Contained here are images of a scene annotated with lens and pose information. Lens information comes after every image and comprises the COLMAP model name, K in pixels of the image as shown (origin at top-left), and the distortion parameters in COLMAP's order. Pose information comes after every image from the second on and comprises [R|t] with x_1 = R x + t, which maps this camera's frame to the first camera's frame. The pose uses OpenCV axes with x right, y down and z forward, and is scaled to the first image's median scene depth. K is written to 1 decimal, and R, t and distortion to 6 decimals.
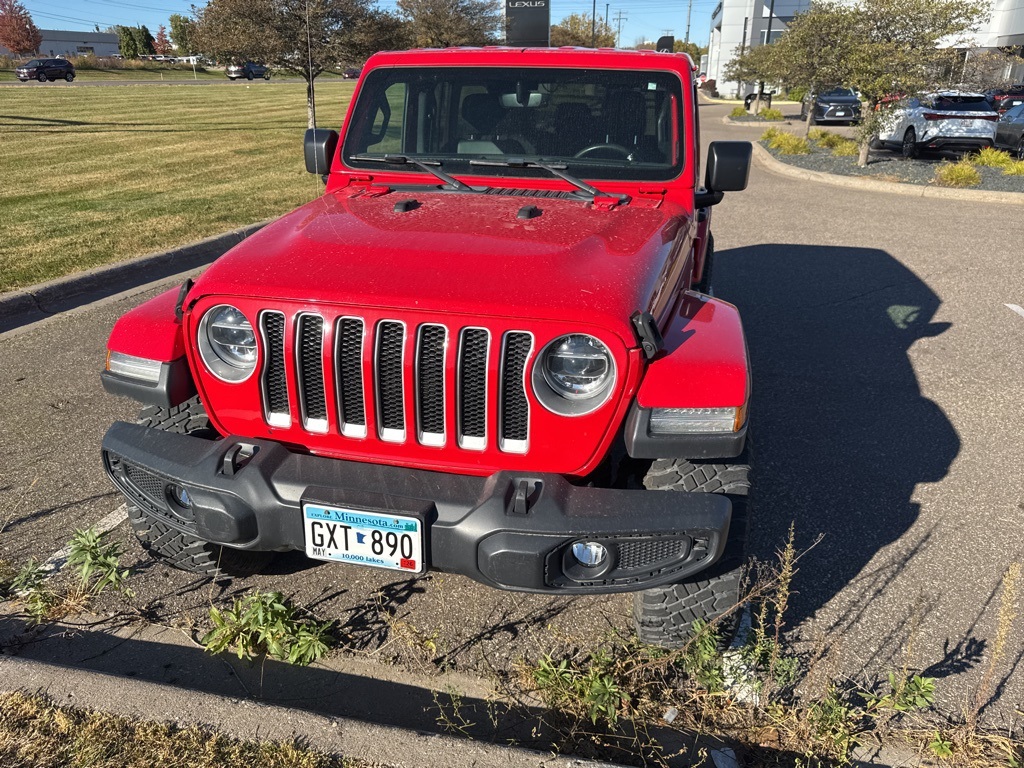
lens RADIAL K [[725.5, 0, 511.1], [0, 725.5, 386.3], [0, 0, 1]] dist [0.018334, -0.022275]
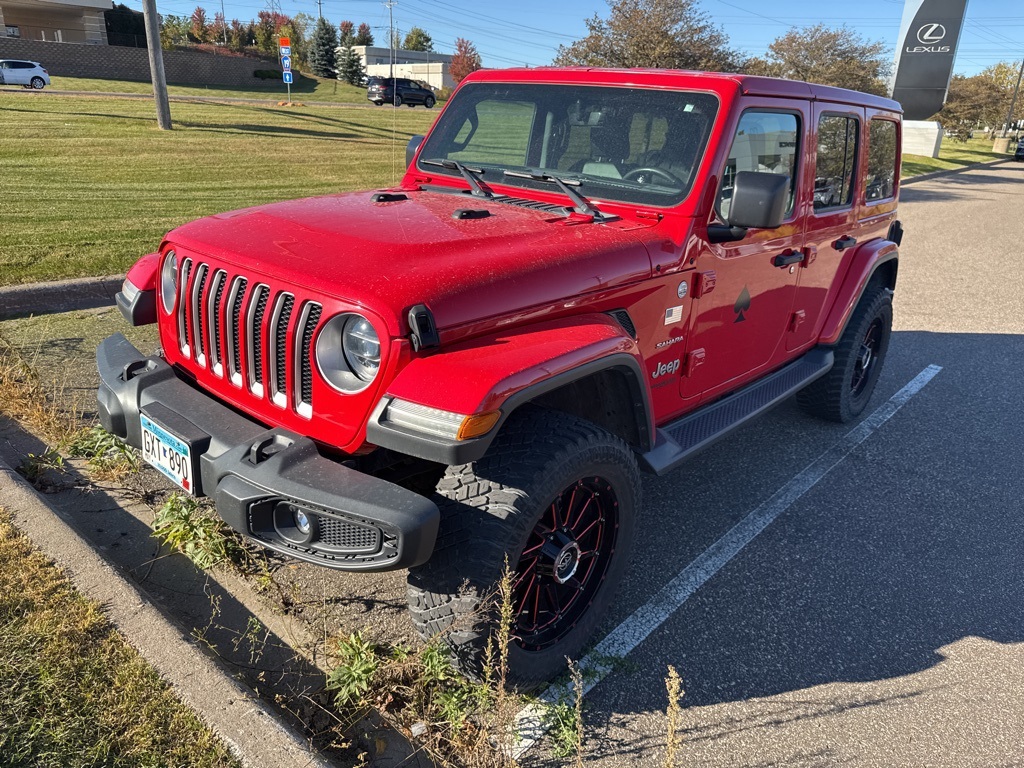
lens RADIAL K [[720.9, 0, 518.3], [0, 720.9, 385.8], [0, 0, 1]] dist [0.022712, -0.025909]
pose [[0.880546, 0.208367, -0.425701, 0.559393], [-0.228975, 0.973428, 0.002837, -0.021552], [0.414981, 0.094977, 0.904859, 0.122250]]
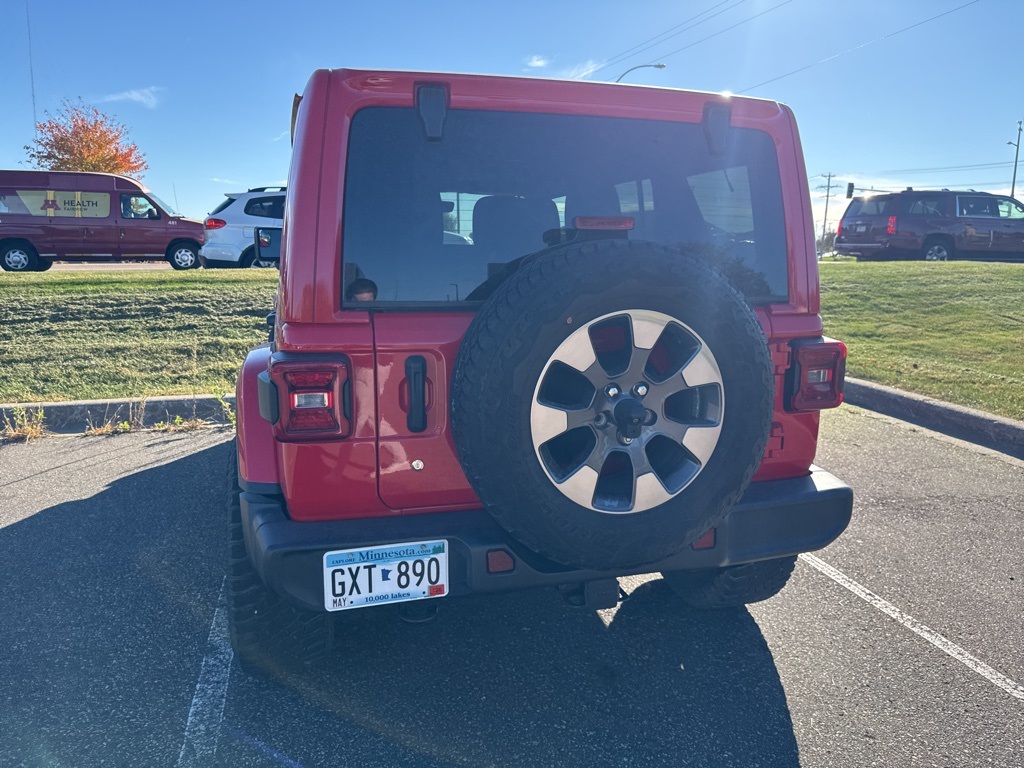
lens RADIAL K [[721.6, 0, 516.9], [0, 721.6, 382.9], [0, 0, 1]] dist [0.029249, -0.037268]
pose [[-0.878241, 0.067518, -0.473427, 0.672296], [-0.203455, 0.843166, 0.497671, -1.038762], [0.432779, 0.533397, -0.726767, 2.832663]]
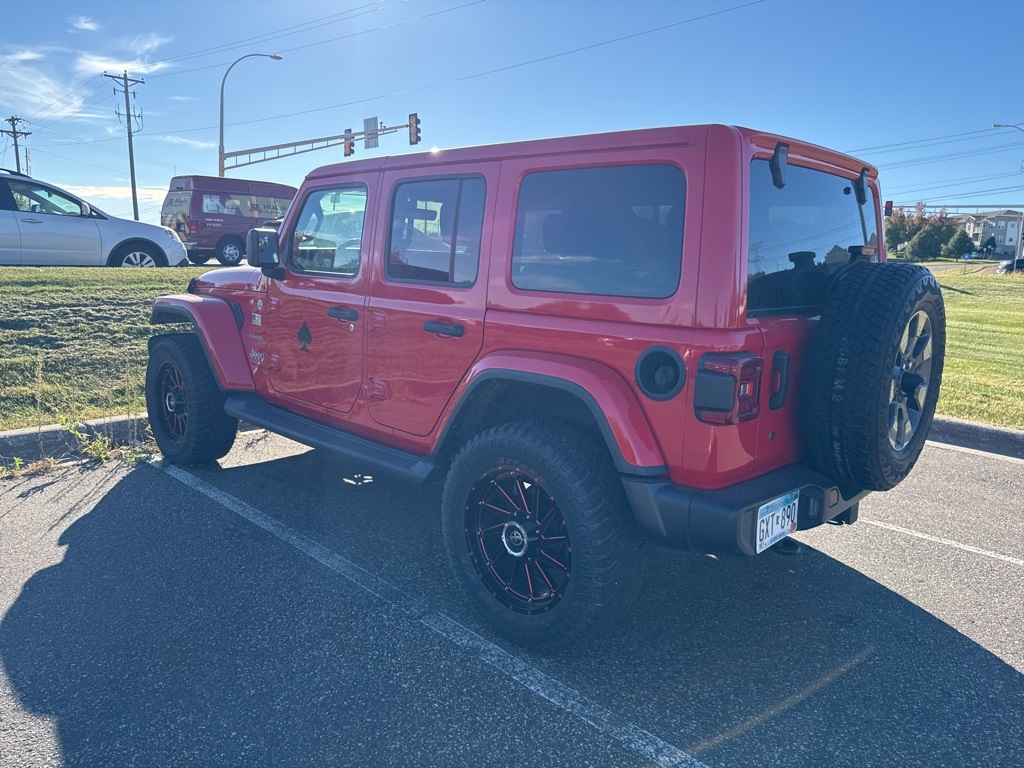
lens RADIAL K [[720.9, 0, 518.3], [0, 720.9, 385.8], [0, 0, 1]] dist [0.022712, -0.025909]
pose [[-0.511255, 0.129589, -0.849603, 1.411431], [-0.364434, 0.862599, 0.350872, -0.845908], [0.778335, 0.489009, -0.393781, 2.371898]]
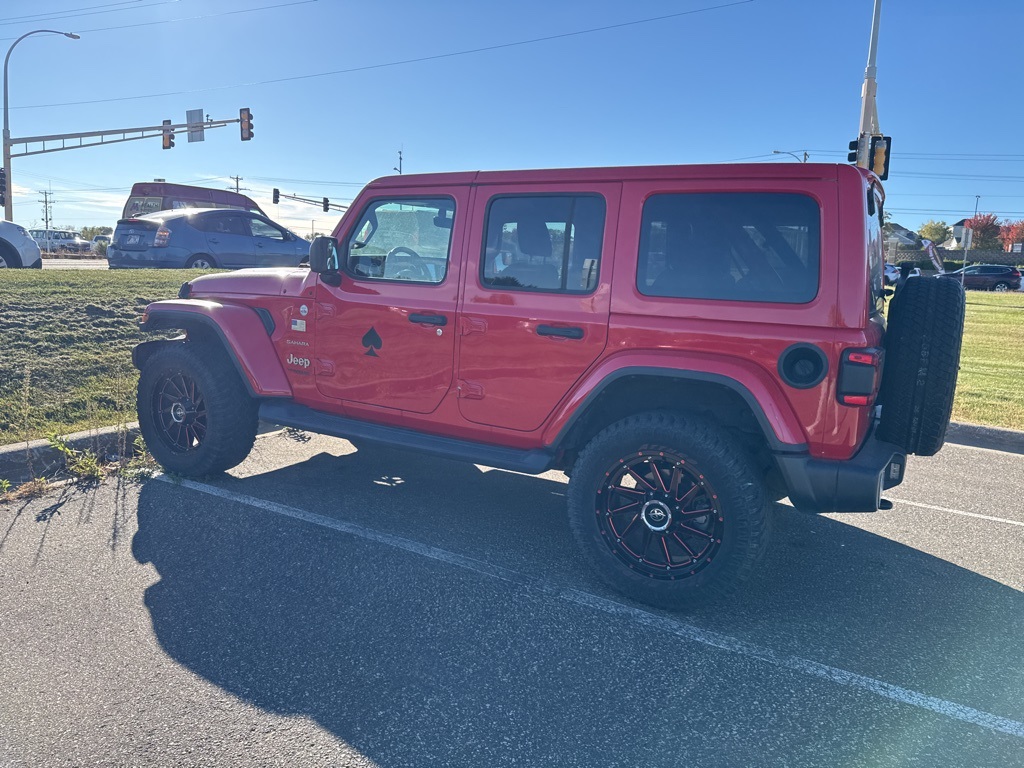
lens RADIAL K [[719.4, 0, 516.6], [0, 719.4, 381.9], [0, 0, 1]] dist [0.035408, -0.041597]
pose [[-0.285720, 0.130602, -0.949372, 1.730504], [-0.413741, 0.876772, 0.245133, -0.672256], [0.864397, 0.462833, -0.196475, 1.990580]]
